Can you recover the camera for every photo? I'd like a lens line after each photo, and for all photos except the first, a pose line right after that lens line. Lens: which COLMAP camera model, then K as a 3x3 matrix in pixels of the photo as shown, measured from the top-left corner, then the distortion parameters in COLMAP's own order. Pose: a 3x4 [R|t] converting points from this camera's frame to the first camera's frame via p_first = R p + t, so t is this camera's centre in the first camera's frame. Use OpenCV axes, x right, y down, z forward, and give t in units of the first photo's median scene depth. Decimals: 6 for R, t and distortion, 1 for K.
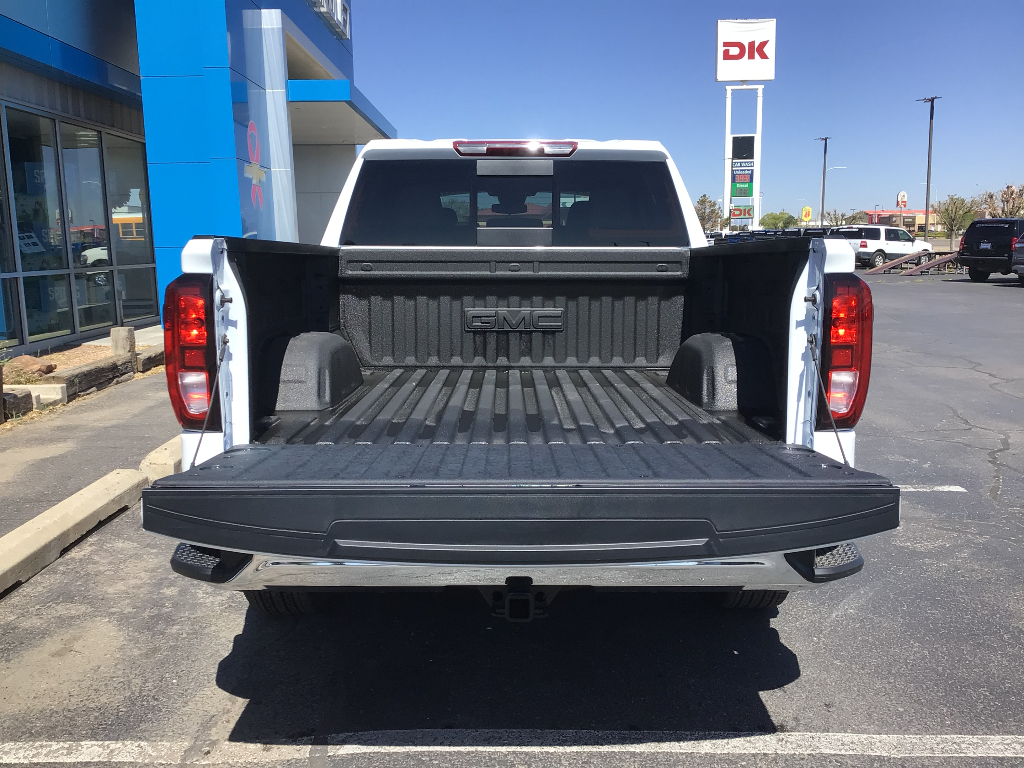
lens RADIAL K [[919.1, 0, 514.9], [0, 919.1, 391.8], [0, 0, 1]] dist [0.063793, -0.066000]
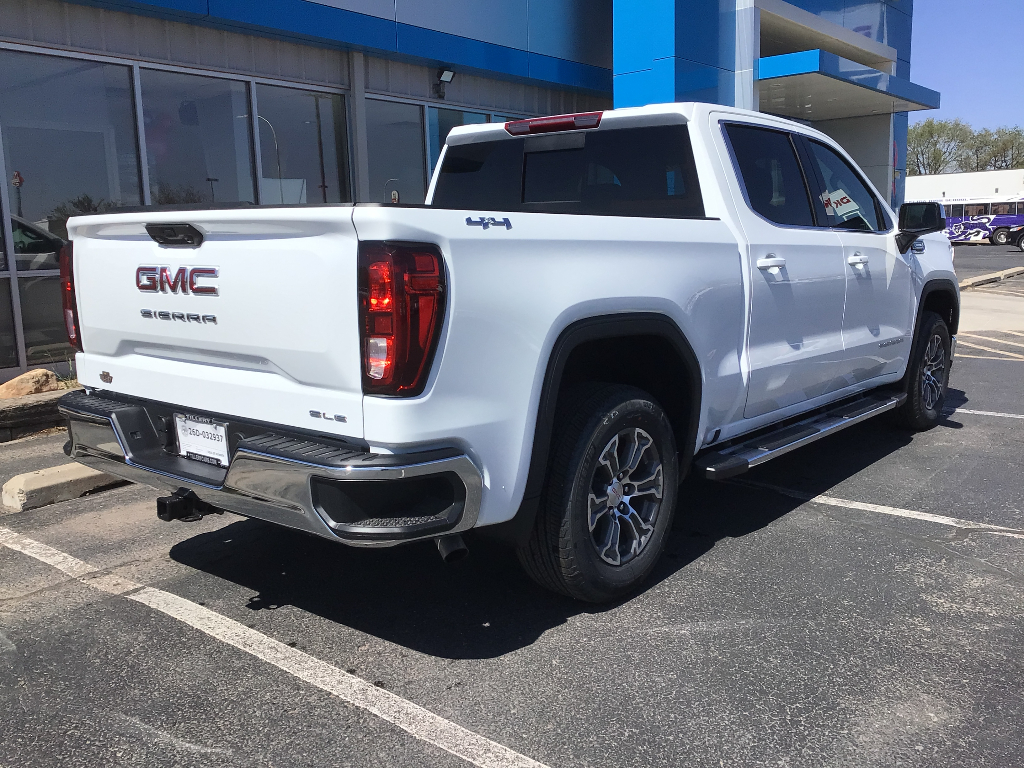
lens RADIAL K [[919.1, 0, 510.2], [0, 919.1, 378.4], [0, 0, 1]] dist [0.063793, -0.066000]
pose [[0.766409, 0.091463, -0.635807, 0.221232], [-0.087891, 0.995433, 0.037252, -0.005452], [0.636311, 0.027331, 0.770948, 0.063312]]
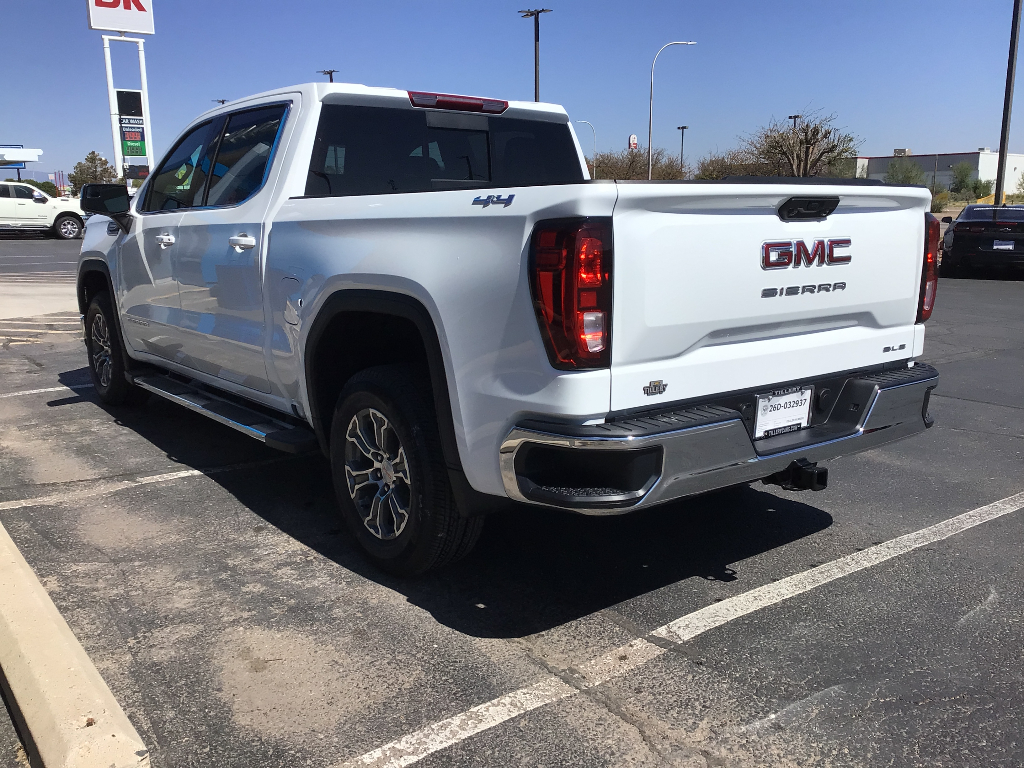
lens RADIAL K [[919.1, 0, 513.7], [0, 919.1, 383.4], [0, 0, 1]] dist [0.063793, -0.066000]
pose [[0.794136, -0.112200, 0.597294, -0.207814], [0.094834, 0.993649, 0.060567, -0.002363], [-0.600296, 0.008545, 0.799732, 0.045620]]
